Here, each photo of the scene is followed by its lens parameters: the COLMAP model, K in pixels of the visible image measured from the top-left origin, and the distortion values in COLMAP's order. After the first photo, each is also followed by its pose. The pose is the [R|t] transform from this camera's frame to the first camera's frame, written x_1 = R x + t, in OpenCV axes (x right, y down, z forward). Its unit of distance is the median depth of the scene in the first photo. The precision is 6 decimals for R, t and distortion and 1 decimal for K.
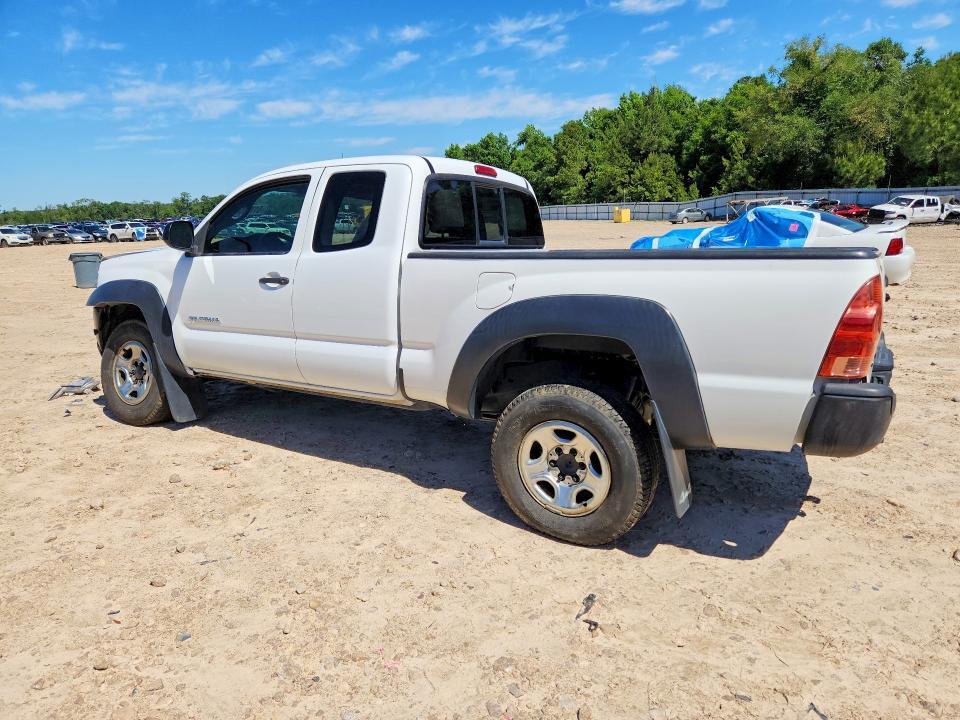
lens RADIAL K [[647.9, 0, 477.8], [0, 647.9, 361.1], [0, 0, 1]] dist [0.038993, -0.033774]
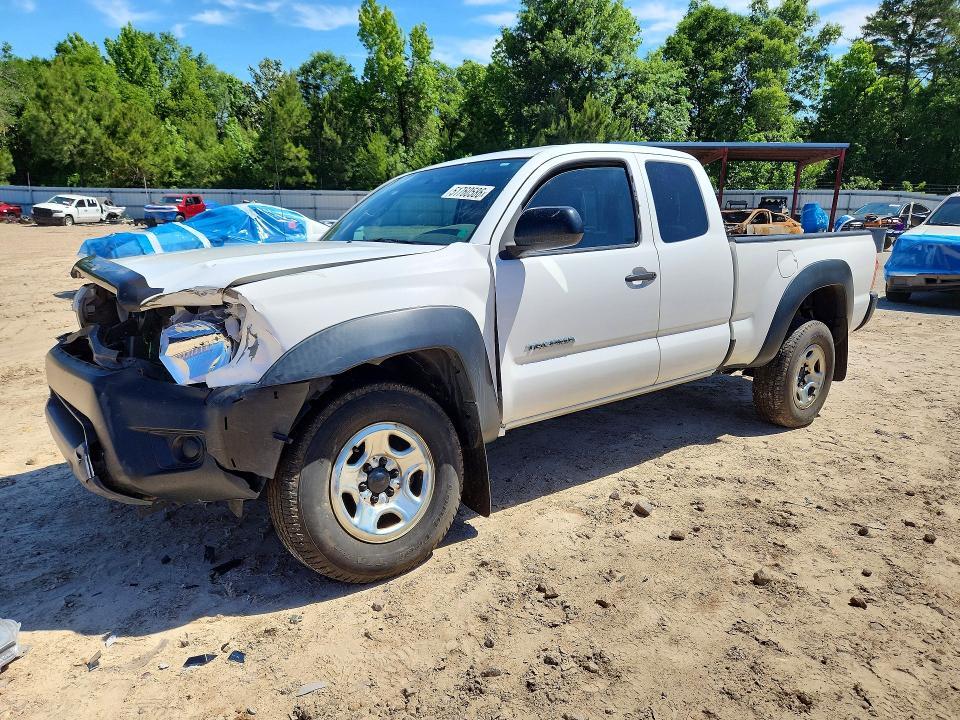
lens RADIAL K [[647.9, 0, 481.9], [0, 647.9, 364.3], [0, 0, 1]] dist [0.038993, -0.033774]
pose [[0.342438, -0.189042, 0.920326, -0.102664], [0.185114, 0.973923, 0.131173, -0.013888], [-0.921124, 0.125447, 0.368502, 0.075403]]
